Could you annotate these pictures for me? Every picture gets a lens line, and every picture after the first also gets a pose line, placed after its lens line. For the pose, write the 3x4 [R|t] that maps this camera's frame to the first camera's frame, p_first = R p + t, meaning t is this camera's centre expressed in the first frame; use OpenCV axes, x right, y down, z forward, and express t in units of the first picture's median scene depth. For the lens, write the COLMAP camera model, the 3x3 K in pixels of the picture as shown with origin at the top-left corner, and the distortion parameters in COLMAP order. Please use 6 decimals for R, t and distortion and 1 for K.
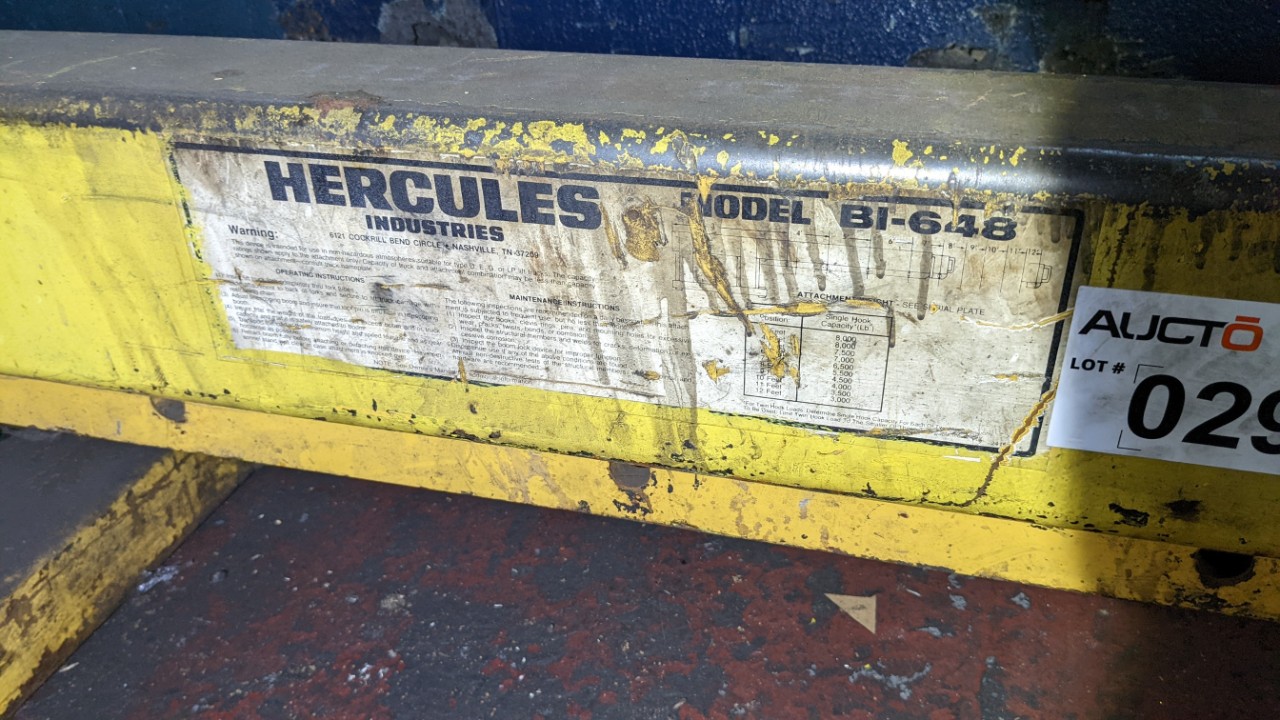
lens RADIAL K [[1028.2, 0, 632.3], [0, 1028.2, 365.1], [0, 0, 1]] dist [0.074787, -0.151936]
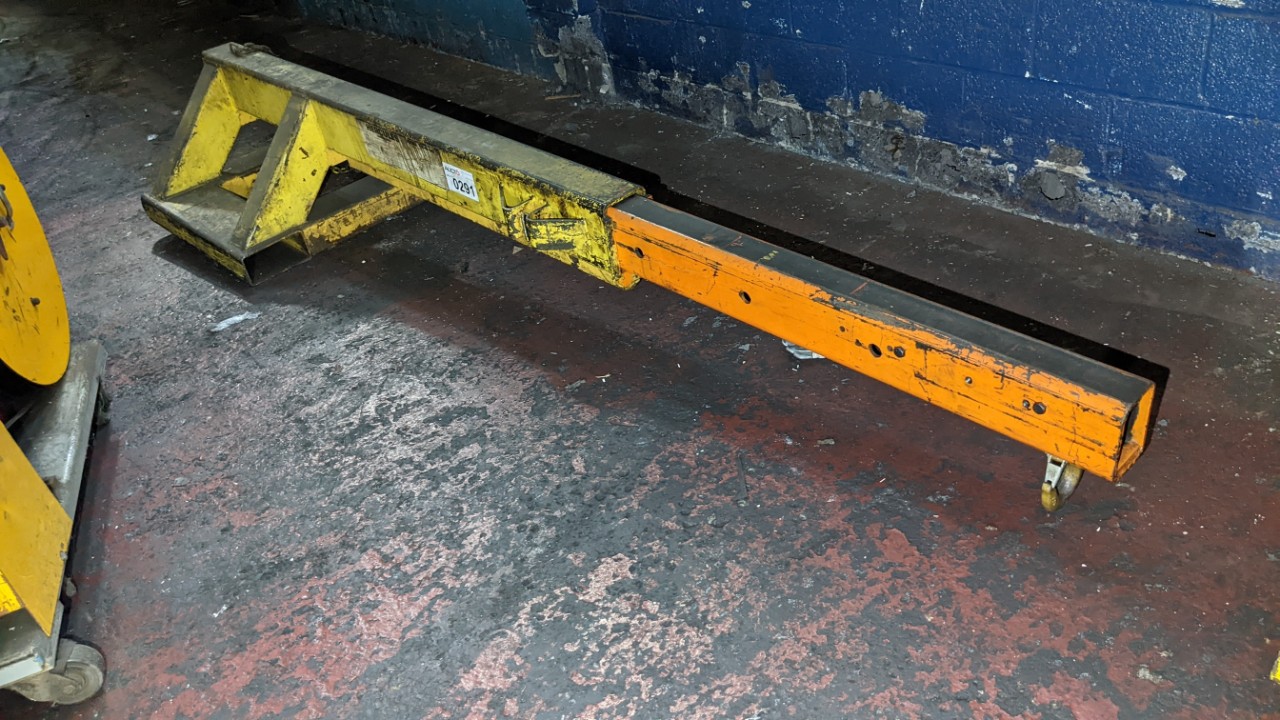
lens RADIAL K [[1028.2, 0, 632.3], [0, 1028.2, 365.1], [0, 0, 1]] dist [0.074787, -0.151936]
pose [[0.845584, 0.223846, -0.484645, 4.703212], [-0.155639, 0.971774, 0.177289, -0.165272], [0.510651, -0.074483, 0.856556, -3.859483]]
